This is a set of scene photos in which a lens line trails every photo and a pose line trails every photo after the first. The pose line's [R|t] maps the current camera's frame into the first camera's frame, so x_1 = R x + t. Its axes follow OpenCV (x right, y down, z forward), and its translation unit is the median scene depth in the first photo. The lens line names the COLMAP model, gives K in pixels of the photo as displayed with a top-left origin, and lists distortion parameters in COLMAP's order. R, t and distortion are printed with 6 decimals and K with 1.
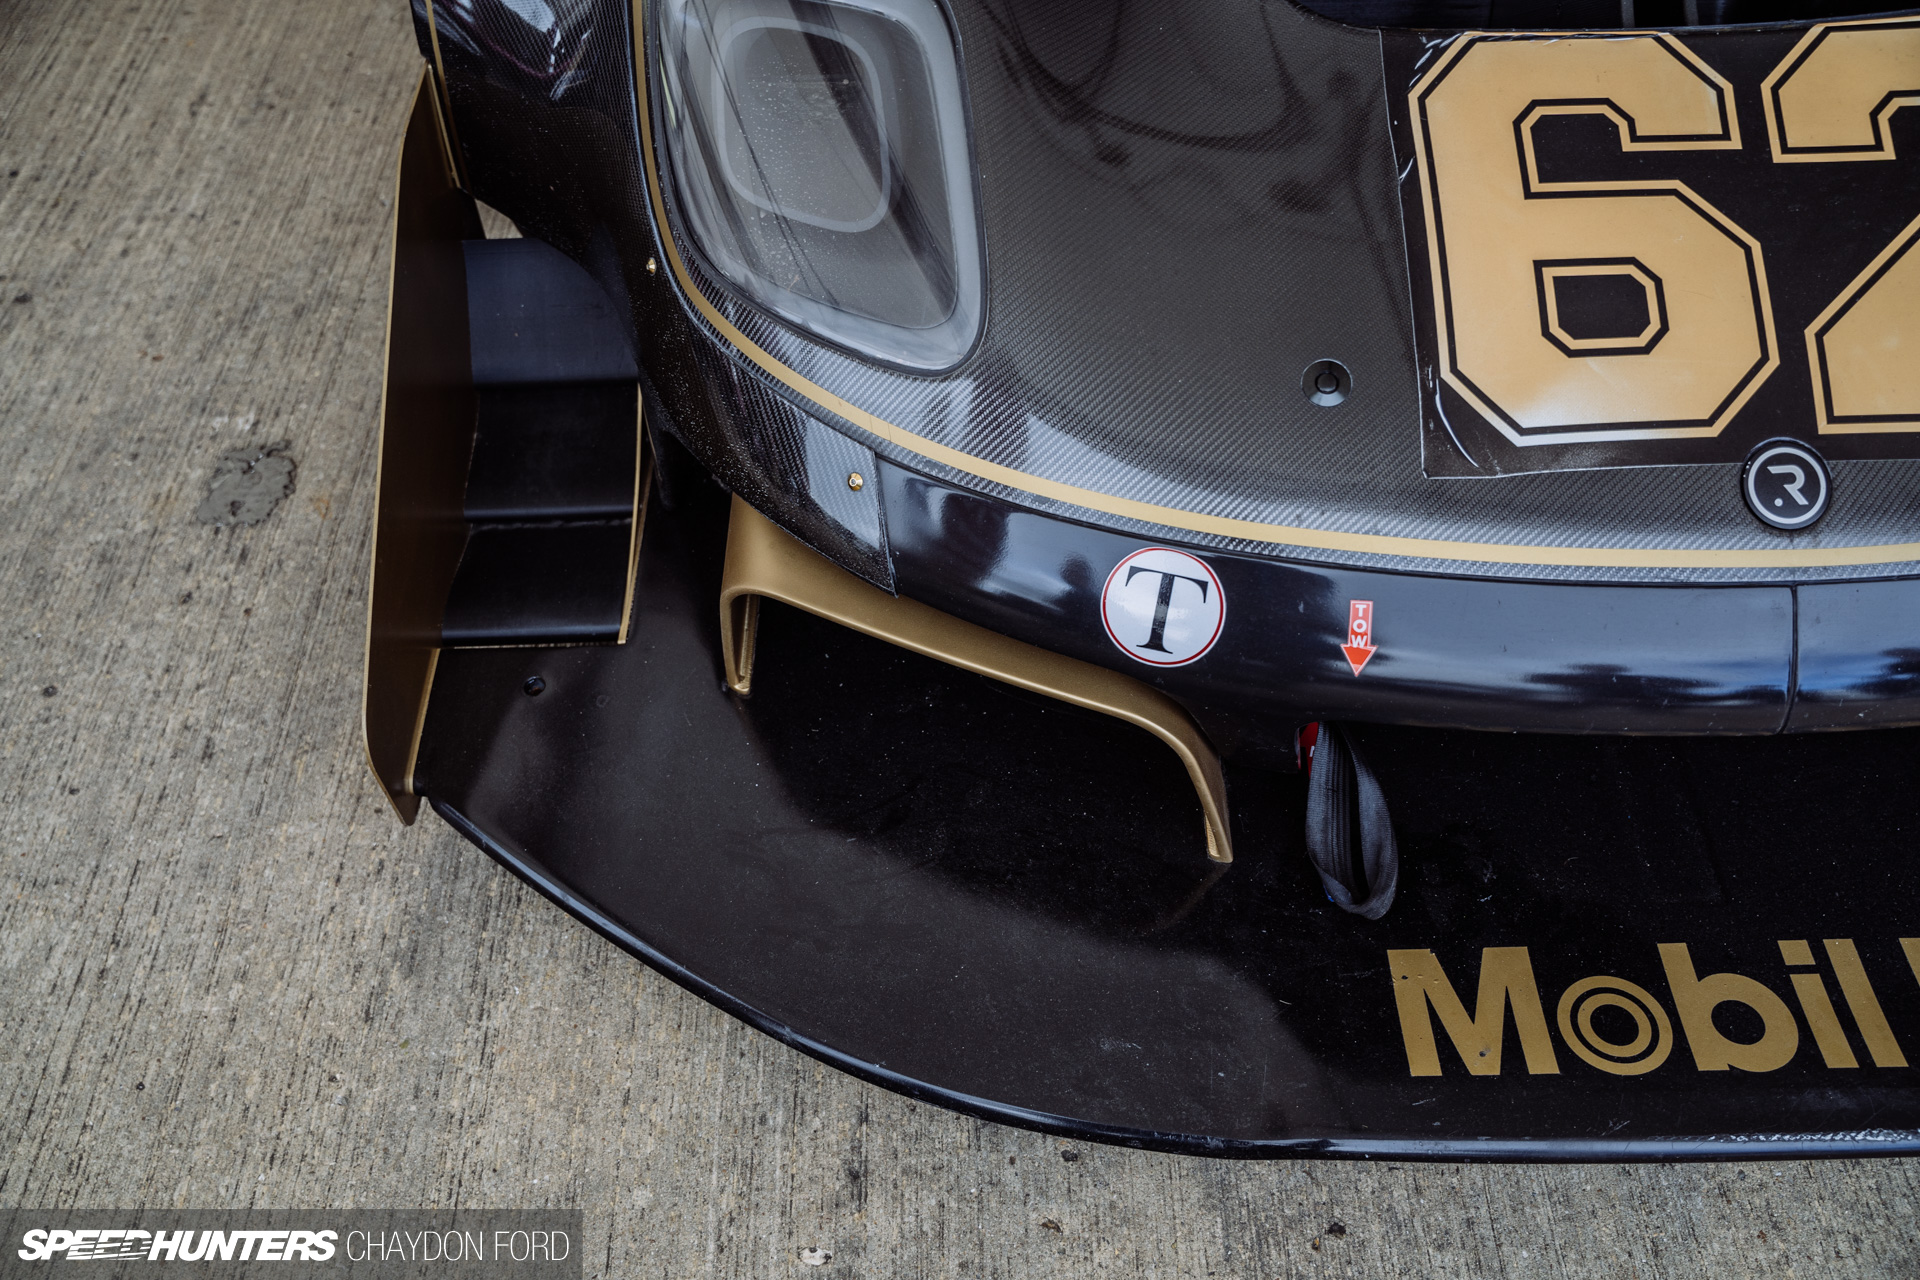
lens RADIAL K [[1606.7, 0, 960.0], [0, 1606.7, 640.0], [0, 0, 1]] dist [-0.134760, 0.180590]
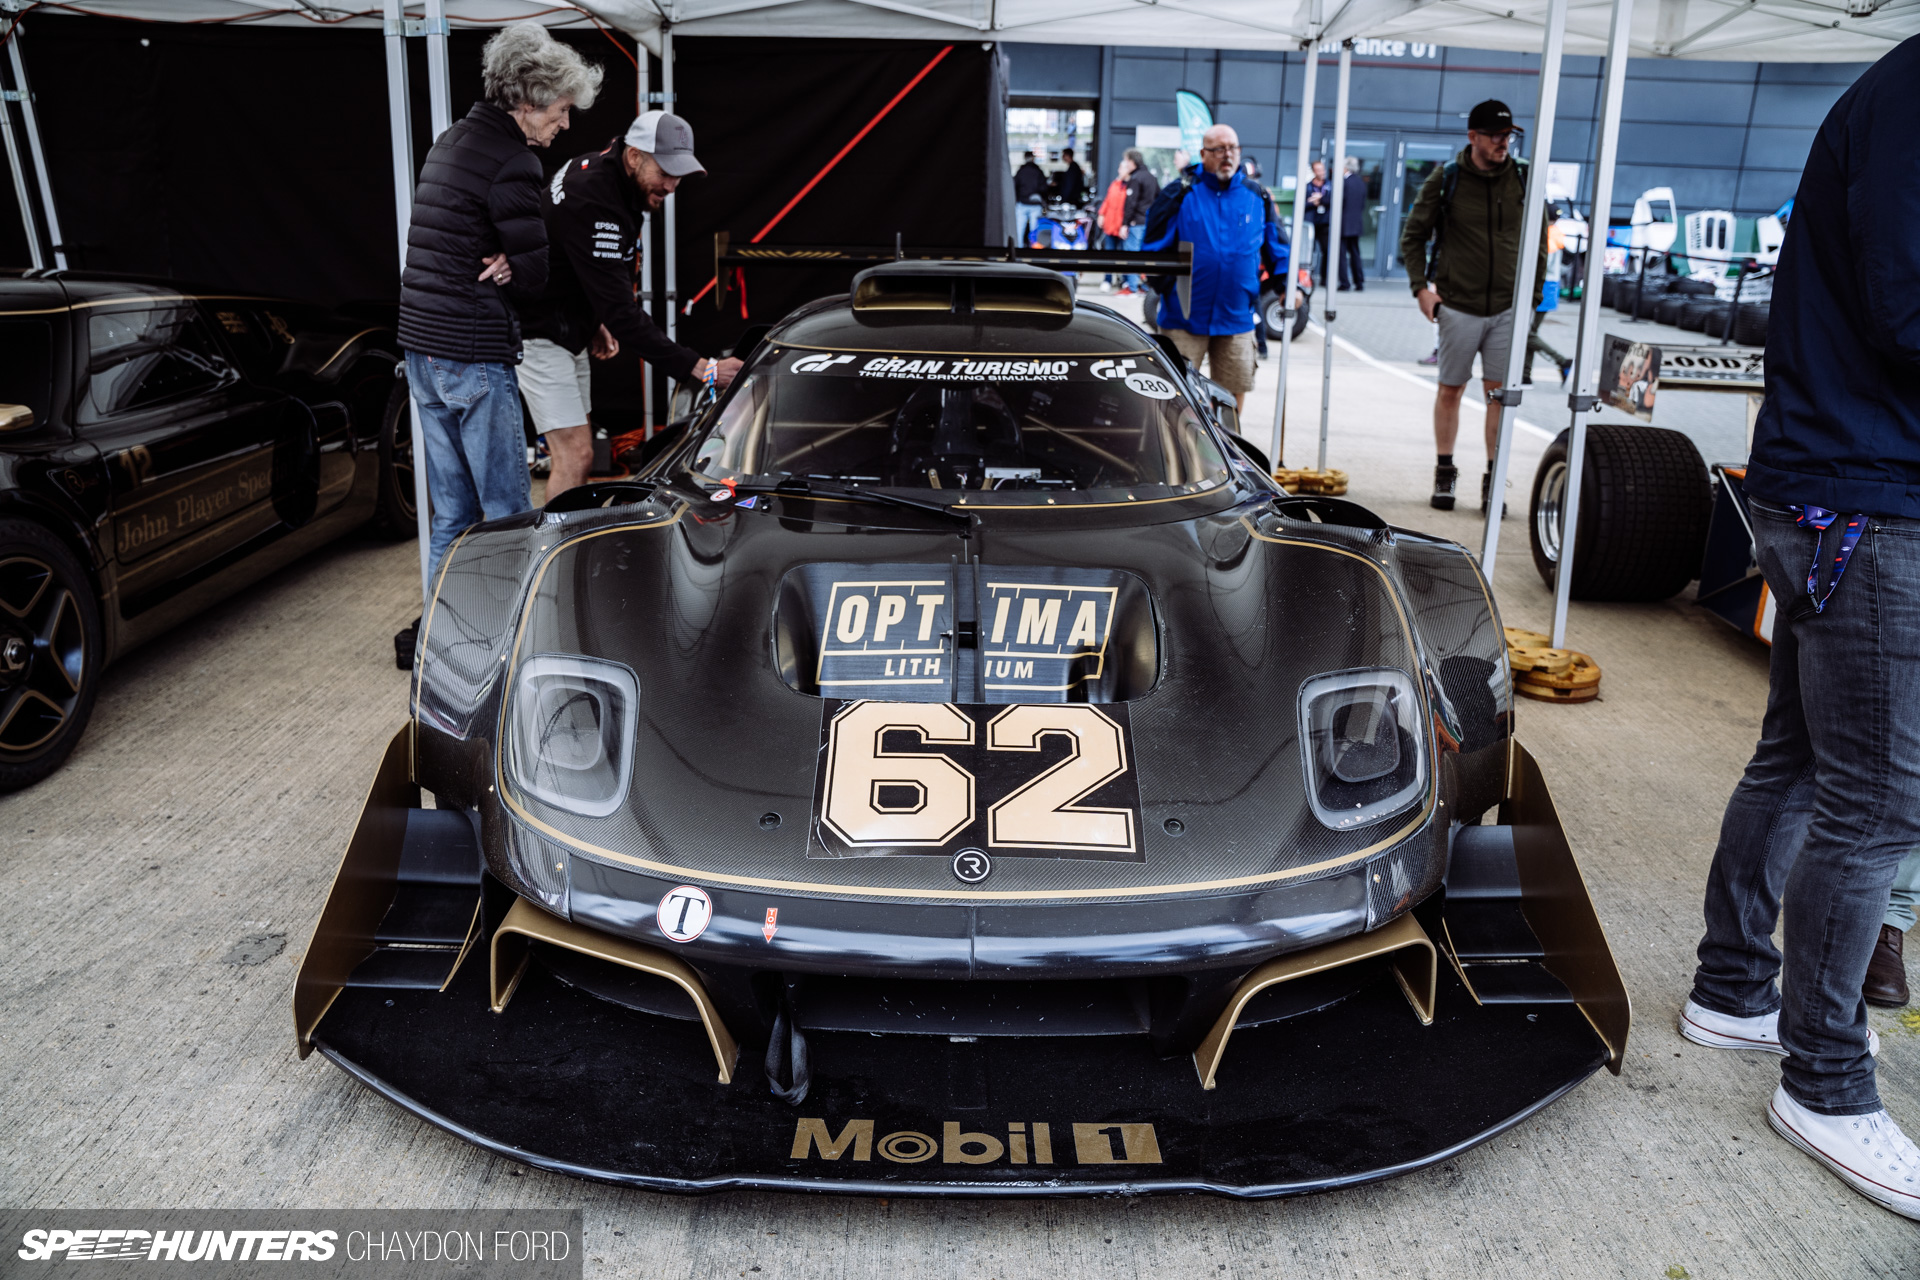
lens RADIAL K [[1398.1, 0, 960.0], [0, 1398.1, 640.0], [0, 0, 1]] dist [-0.158298, 0.136489]
pose [[0.997876, 0.057828, 0.030001, 0.338363], [-0.029864, 0.815324, -0.578235, 0.597957], [-0.057899, 0.576110, 0.815319, -0.594416]]
